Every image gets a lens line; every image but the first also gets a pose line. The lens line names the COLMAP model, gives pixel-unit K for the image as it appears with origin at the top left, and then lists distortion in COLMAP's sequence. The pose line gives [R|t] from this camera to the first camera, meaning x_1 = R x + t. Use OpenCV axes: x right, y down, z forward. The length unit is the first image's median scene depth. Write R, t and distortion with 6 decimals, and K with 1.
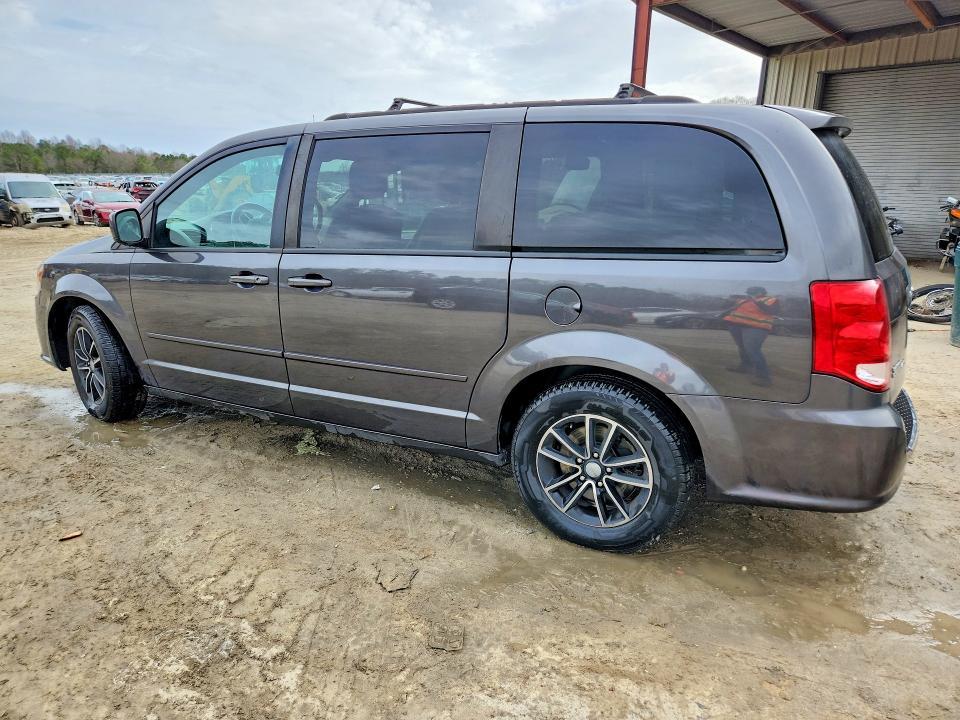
lens RADIAL K [[725.4, 0, 467.8], [0, 725.4, 358.4], [0, 0, 1]] dist [0.012327, 0.000665]
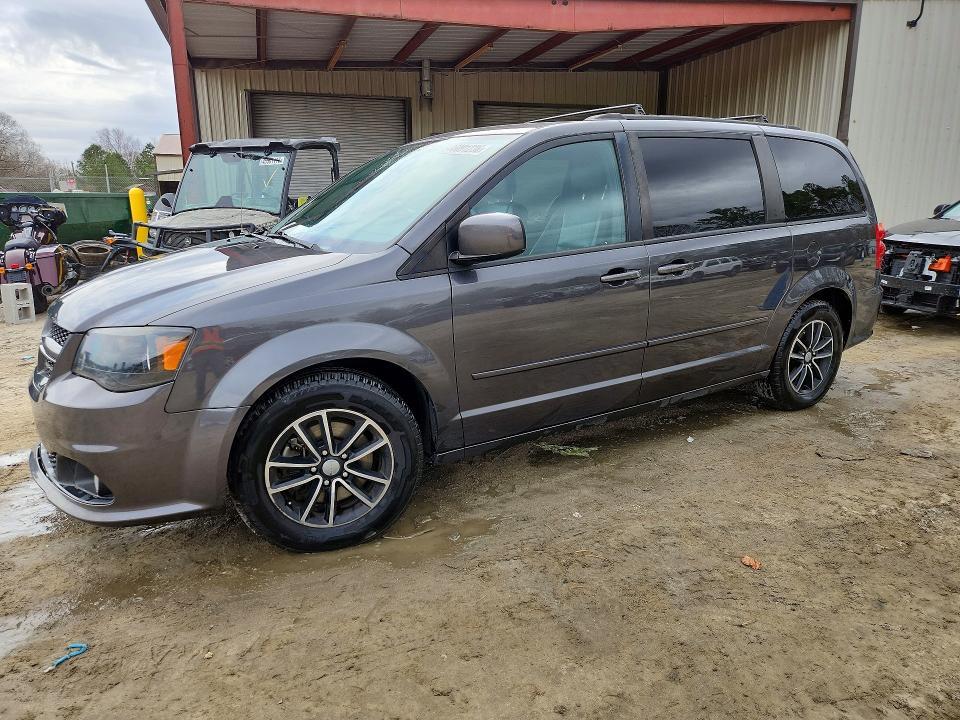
lens RADIAL K [[725.4, 0, 467.8], [0, 725.4, 358.4], [0, 0, 1]] dist [0.012327, 0.000665]
pose [[0.426802, -0.206547, 0.880442, -1.127524], [0.222340, 0.967652, 0.119225, -0.145444], [-0.876587, 0.144872, 0.458920, 0.674811]]
